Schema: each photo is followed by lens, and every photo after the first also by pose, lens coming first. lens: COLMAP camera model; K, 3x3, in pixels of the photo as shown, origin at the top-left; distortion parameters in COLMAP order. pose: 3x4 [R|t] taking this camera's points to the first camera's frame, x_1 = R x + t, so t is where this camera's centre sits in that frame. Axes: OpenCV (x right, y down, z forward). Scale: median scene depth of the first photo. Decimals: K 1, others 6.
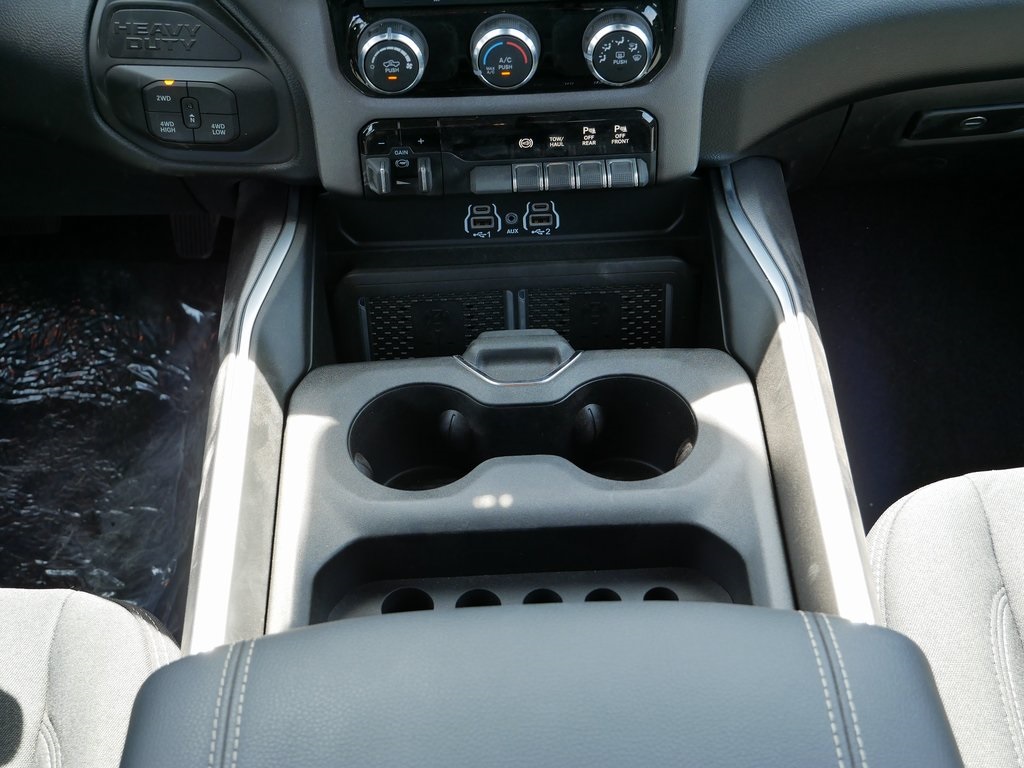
lens RADIAL K [[1492.9, 0, 512.9], [0, 1492.9, 384.5], [0, 0, 1]] dist [0.061289, 0.000000]
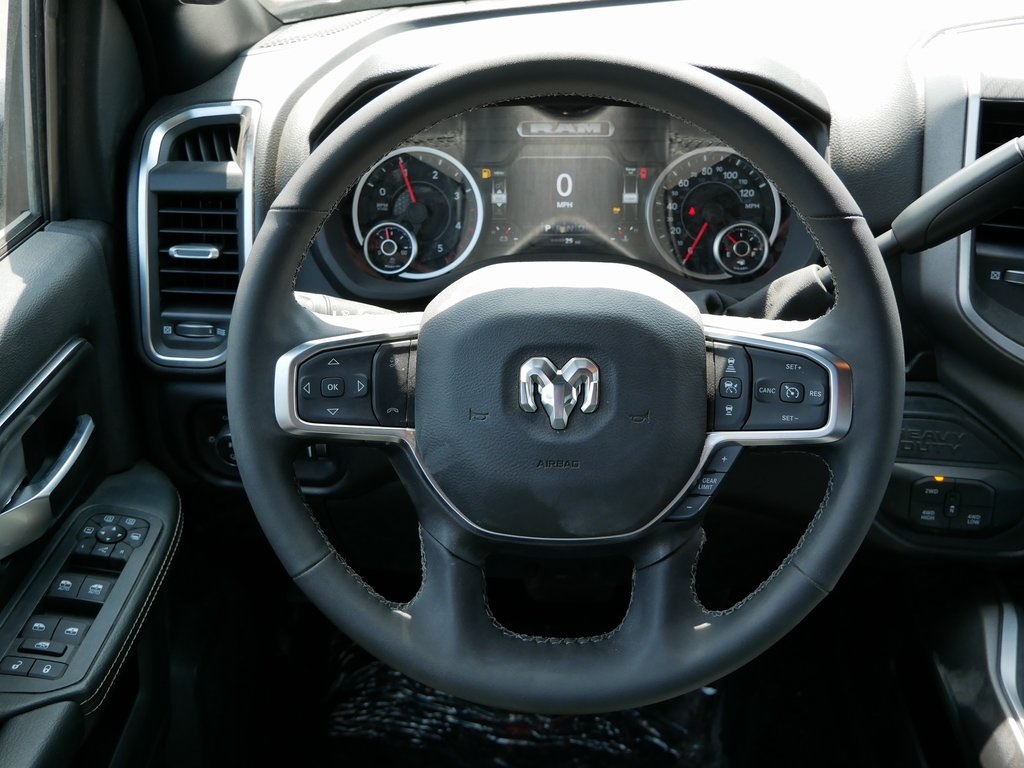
lens RADIAL K [[1139.7, 0, 519.6], [0, 1139.7, 387.2], [0, 0, 1]] dist [0.030243, 0.000000]
pose [[0.997378, 0.050846, -0.051500, -0.509050], [-0.064076, 0.951218, -0.301793, 0.025422], [0.033643, 0.304302, 0.951981, 0.098066]]
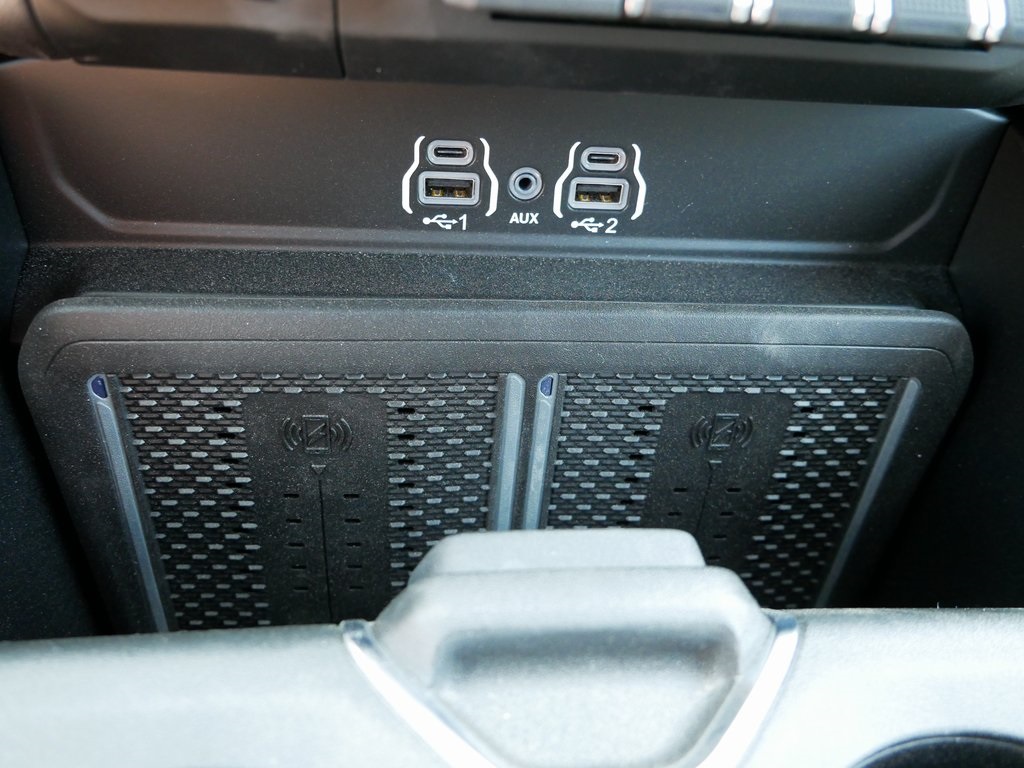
lens RADIAL K [[822.4, 0, 512.6], [0, 822.4, 384.9], [0, 0, 1]] dist [-0.053567, -0.003467]
pose [[0.990962, 0.047338, 0.125511, -0.030841], [-0.051447, 0.998234, 0.029697, -0.071510], [-0.123884, -0.035886, 0.991648, 0.860698]]
